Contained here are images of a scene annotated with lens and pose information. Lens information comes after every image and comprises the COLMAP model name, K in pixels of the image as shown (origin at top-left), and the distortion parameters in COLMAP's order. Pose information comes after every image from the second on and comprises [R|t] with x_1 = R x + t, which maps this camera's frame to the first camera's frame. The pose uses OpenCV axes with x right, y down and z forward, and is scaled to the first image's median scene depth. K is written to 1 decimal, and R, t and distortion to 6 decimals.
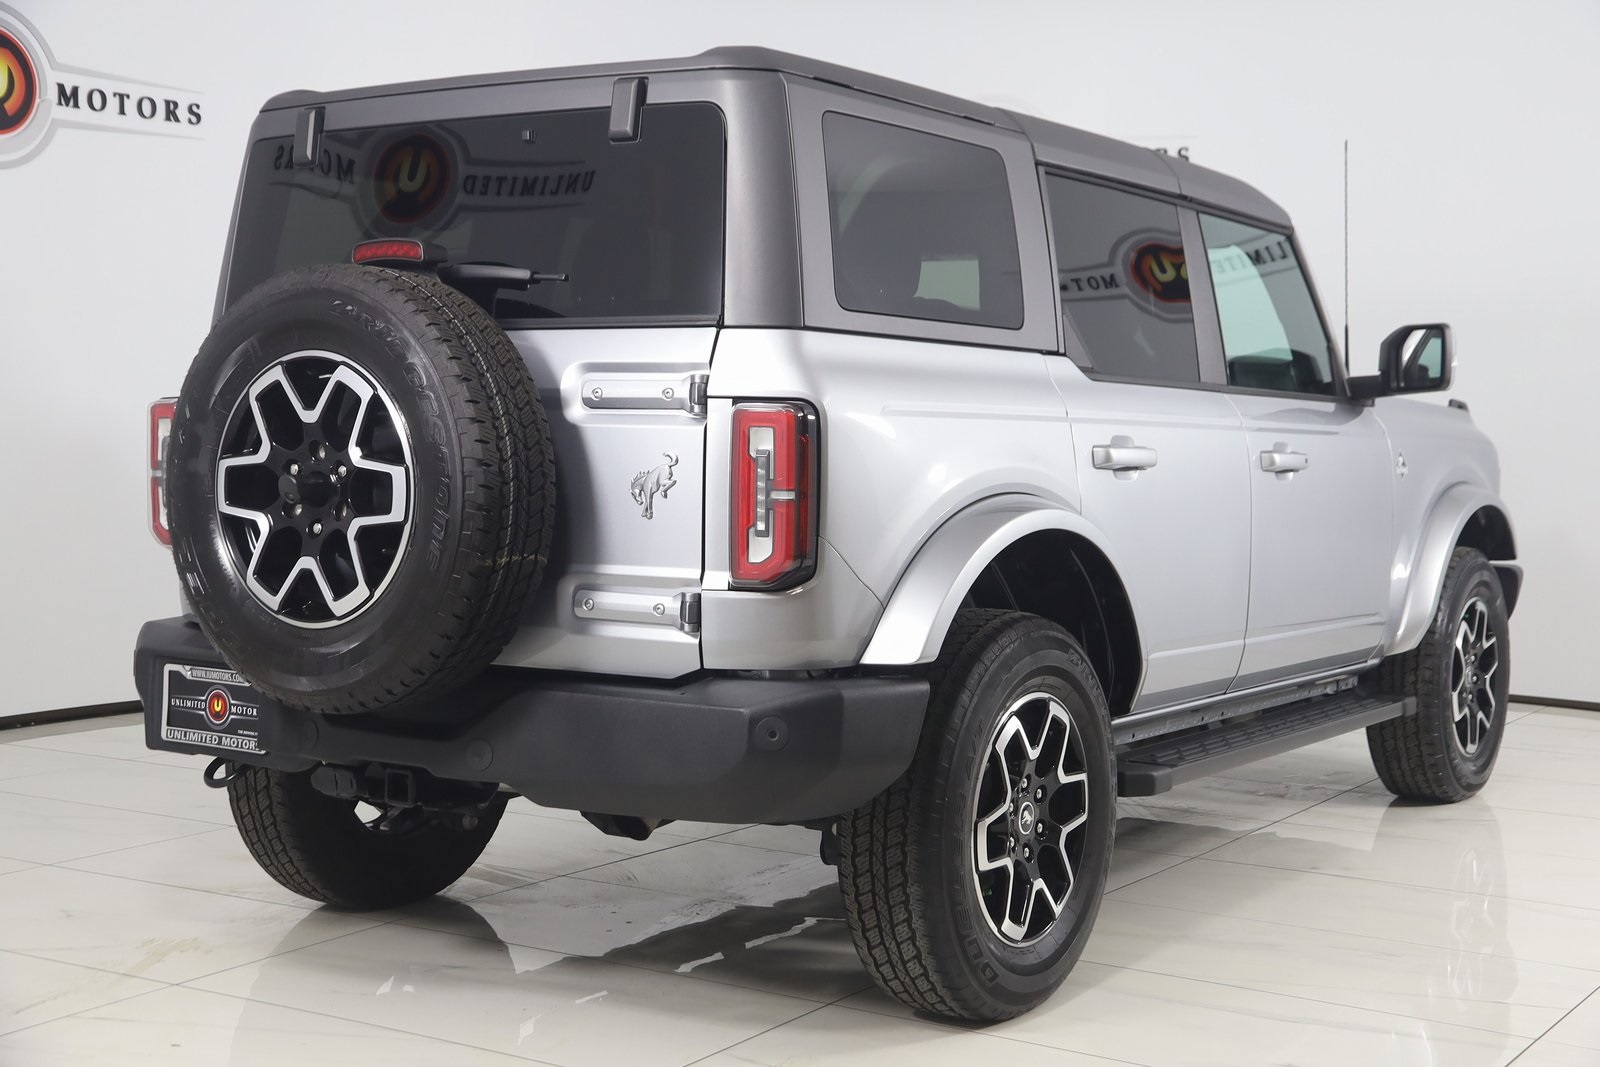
lens RADIAL K [[2188.3, 0, 844.5], [0, 2188.3, 541.9], [0, 0, 1]] dist [0.021726, 0.000000]
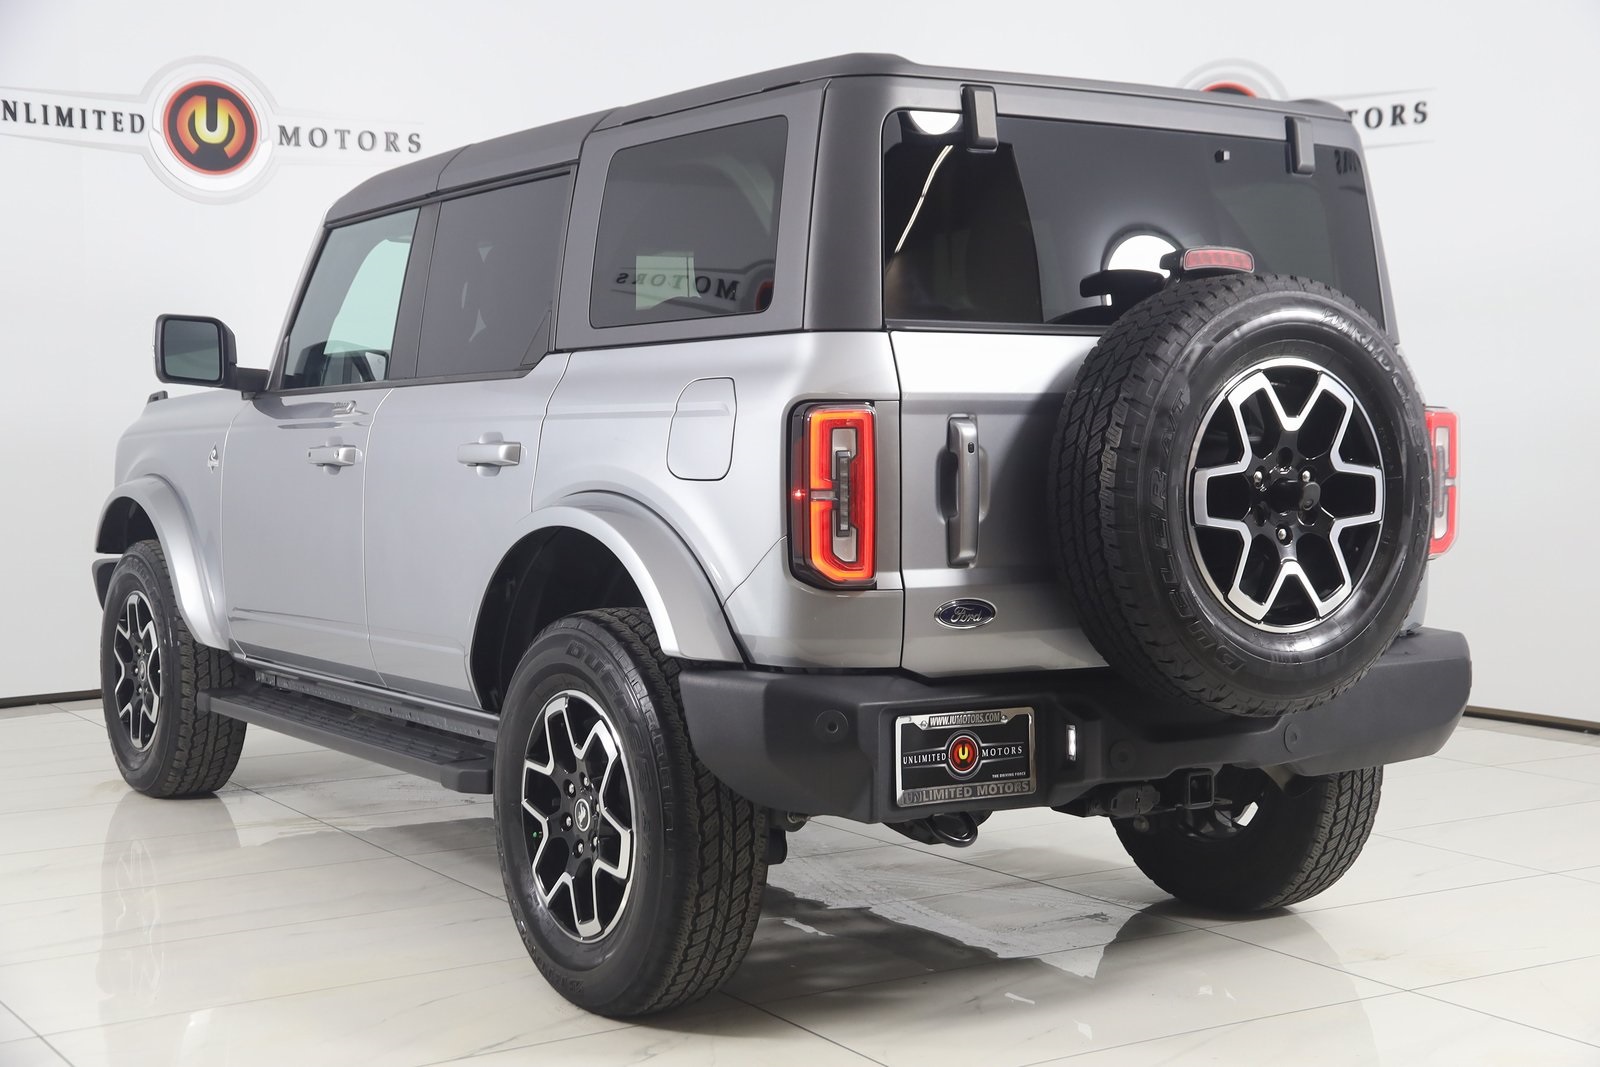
lens RADIAL K [[2162.4, 0, 819.7], [0, 2162.4, 530.9], [0, 0, 1]] dist [0.103062, 0.000000]
pose [[0.409273, -0.057576, 0.910594, -1.216614], [0.053897, 0.997790, 0.038864, -0.057150], [-0.910819, 0.033173, 0.411472, 0.764666]]
